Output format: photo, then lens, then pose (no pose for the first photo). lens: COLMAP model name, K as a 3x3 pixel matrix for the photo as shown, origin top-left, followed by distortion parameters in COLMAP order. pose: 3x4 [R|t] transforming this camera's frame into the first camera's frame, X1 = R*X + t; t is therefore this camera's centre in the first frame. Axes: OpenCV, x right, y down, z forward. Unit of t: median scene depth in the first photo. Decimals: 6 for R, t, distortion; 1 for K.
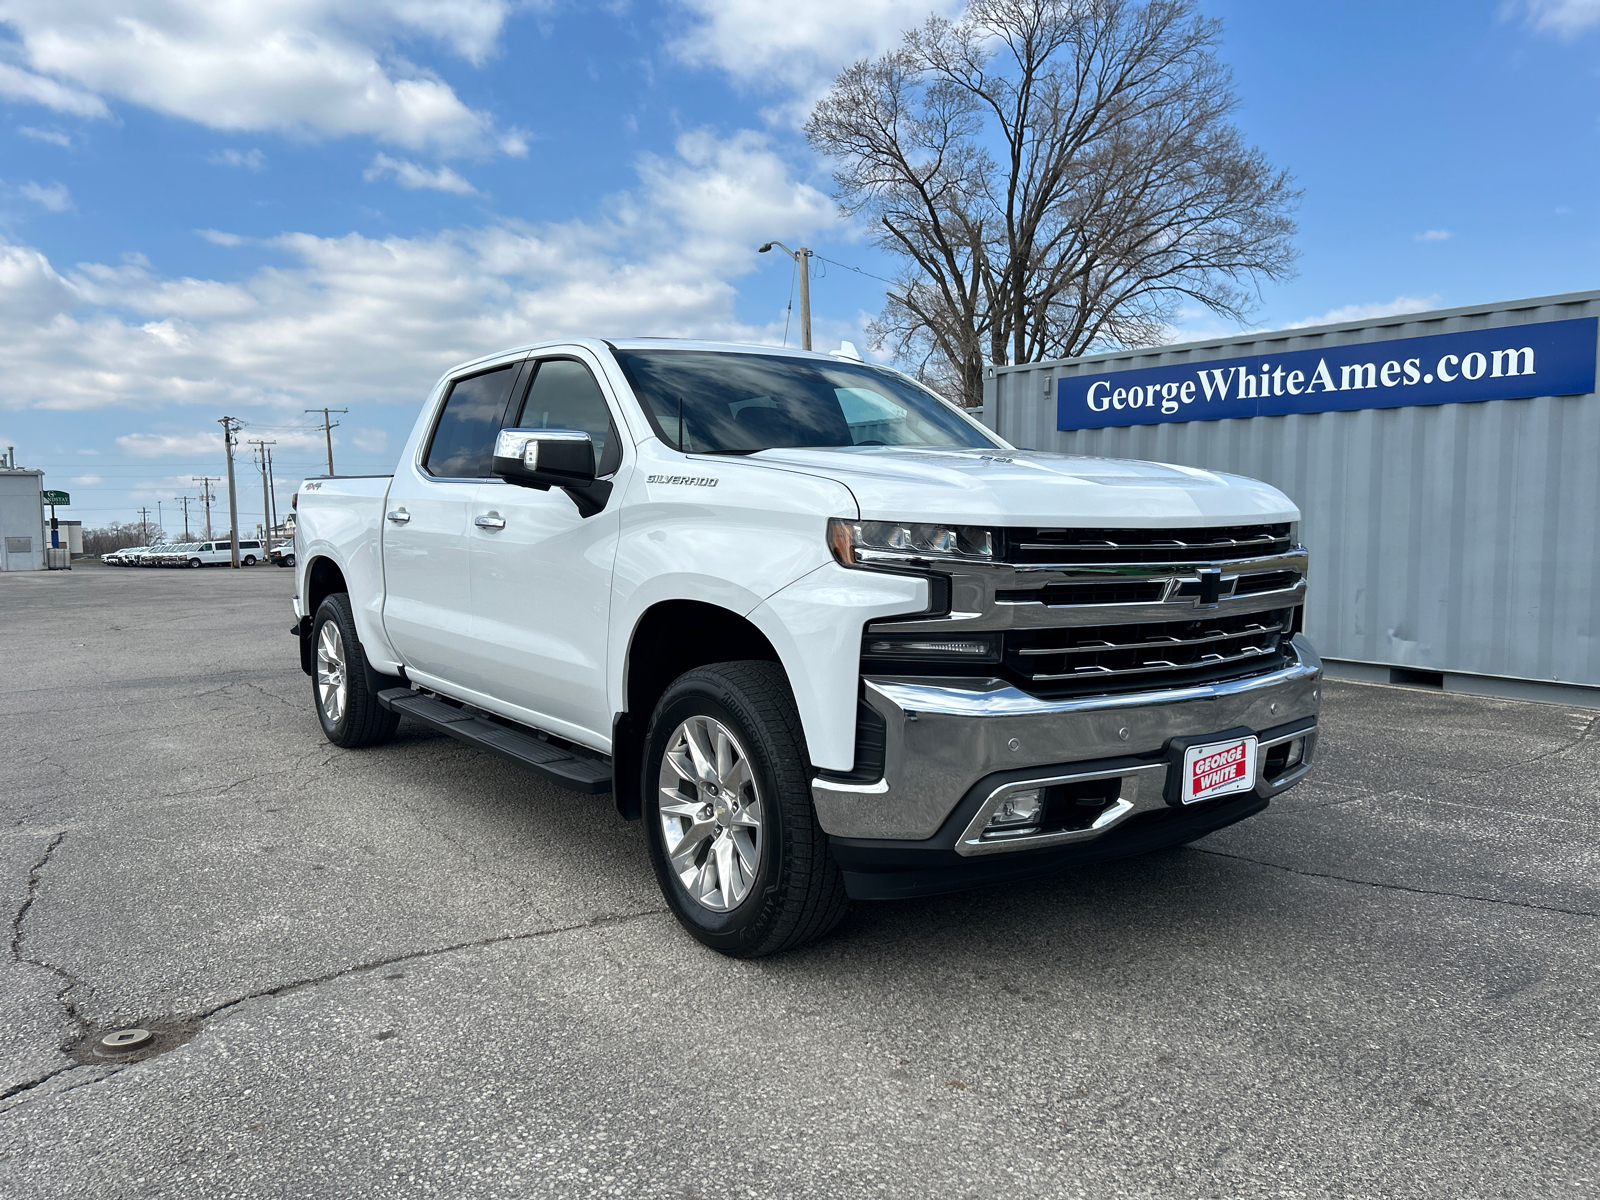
lens RADIAL K [[1190.2, 0, 798.8], [0, 1190.2, 580.6], [0, 0, 1]] dist [0.045887, -0.052723]
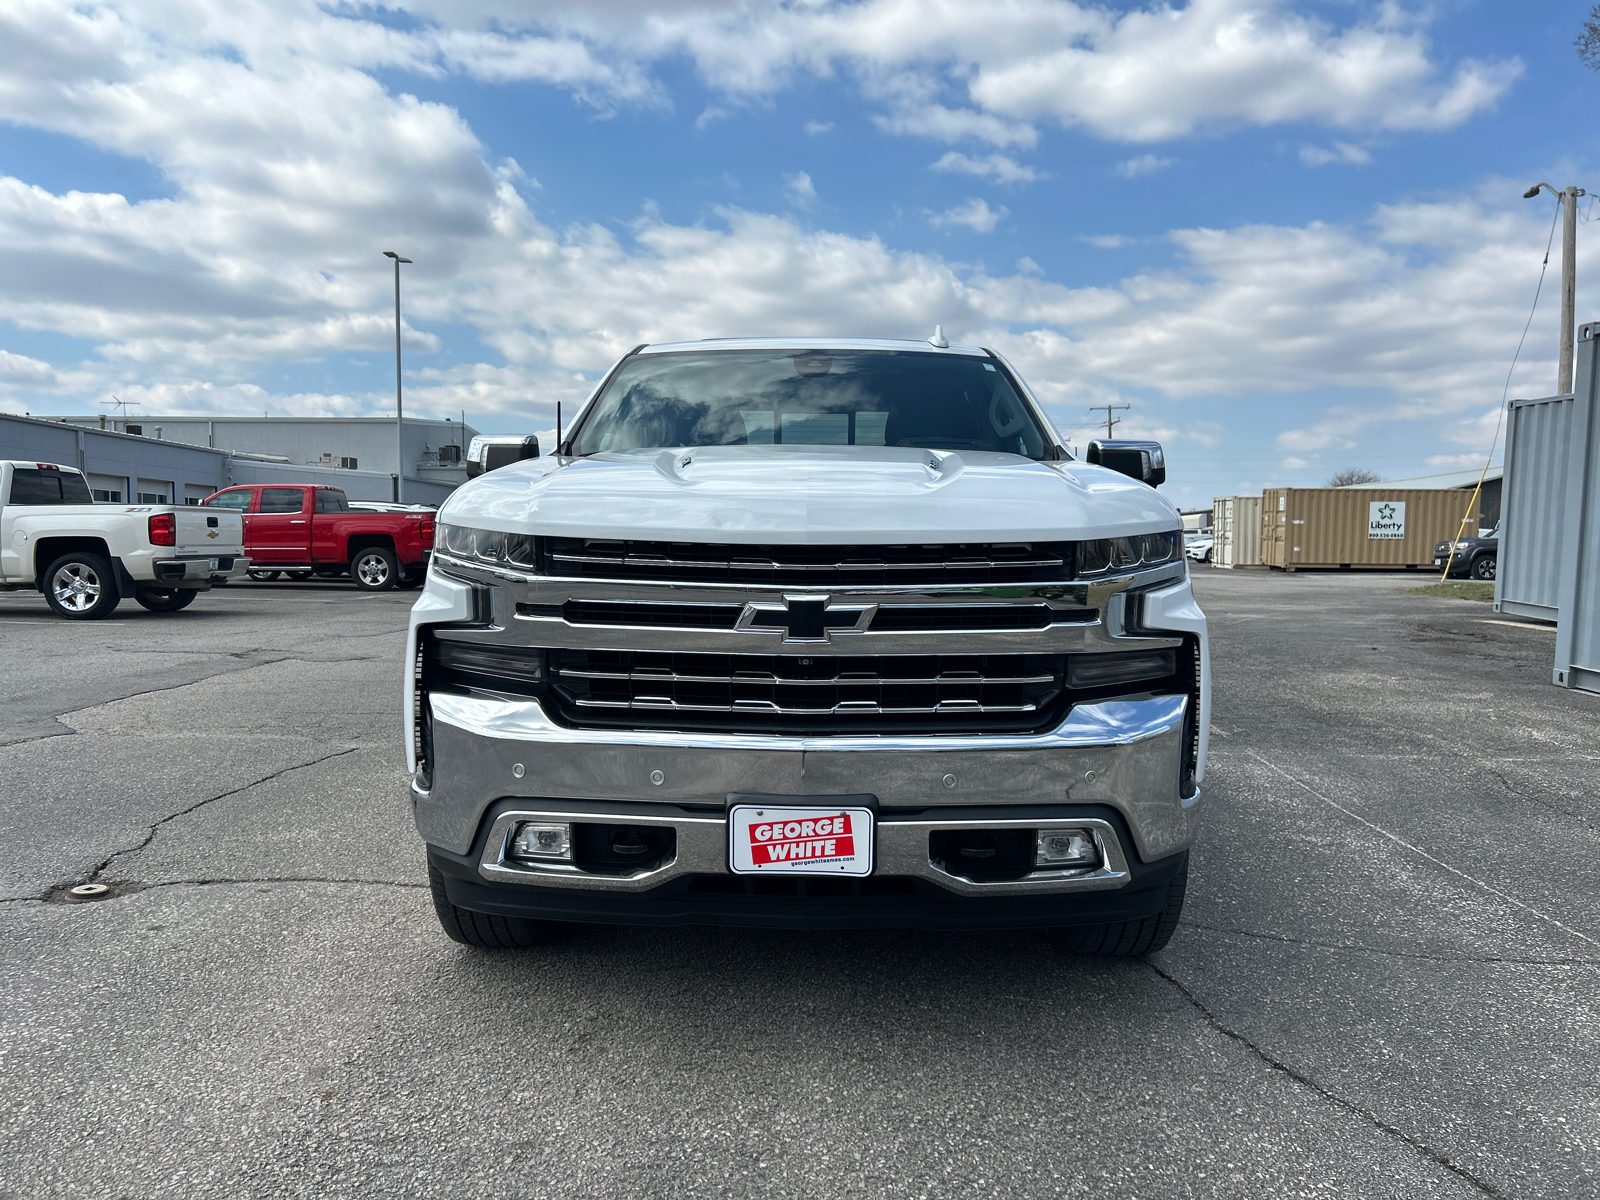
lens RADIAL K [[1192.9, 0, 809.2], [0, 1192.9, 563.7], [0, 0, 1]] dist [0.044184, -0.049055]
pose [[0.805090, 0.043787, -0.591535, 0.836148], [-0.049245, 0.998763, 0.006908, -0.037480], [0.591105, 0.023569, 0.806250, 0.342694]]
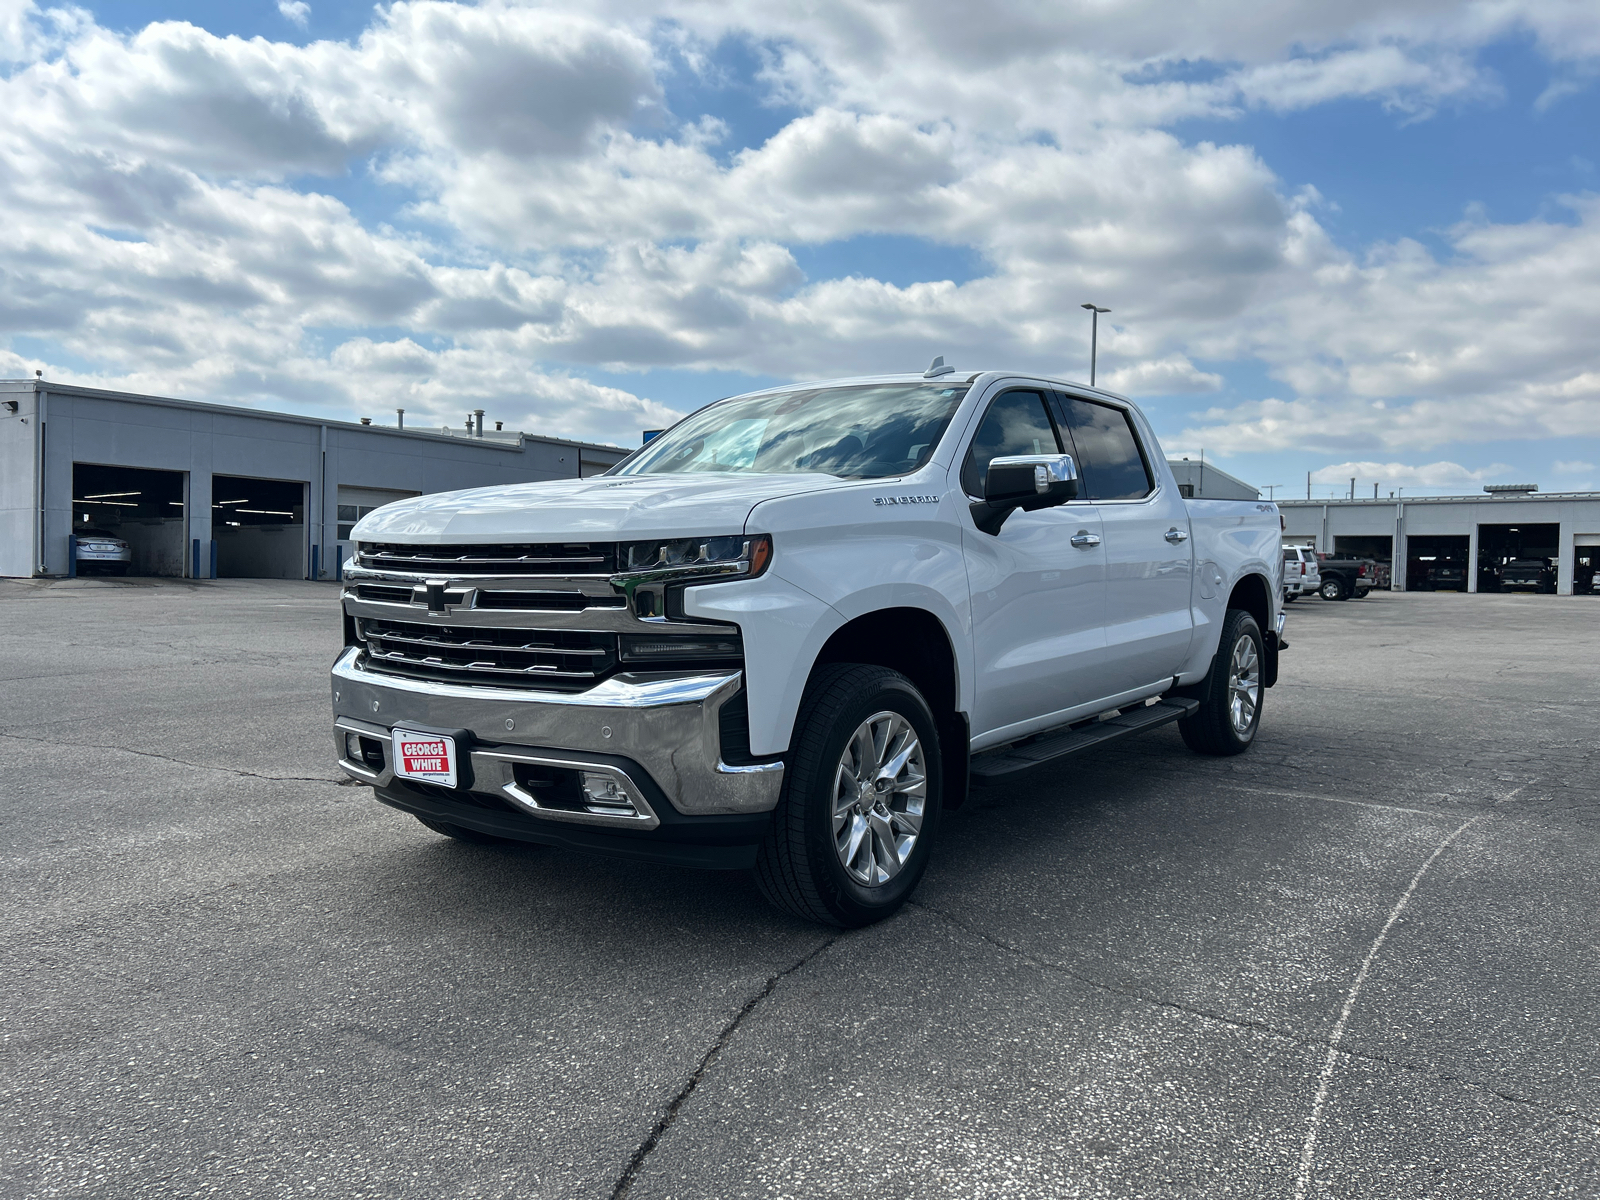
lens RADIAL K [[1192.9, 0, 809.2], [0, 1192.9, 563.7], [0, 0, 1]] dist [0.044184, -0.049055]
pose [[0.313285, 0.025727, -0.949311, 1.551104], [-0.059171, 0.998219, 0.007525, -0.056478], [0.947814, 0.053814, 0.314249, 0.984894]]
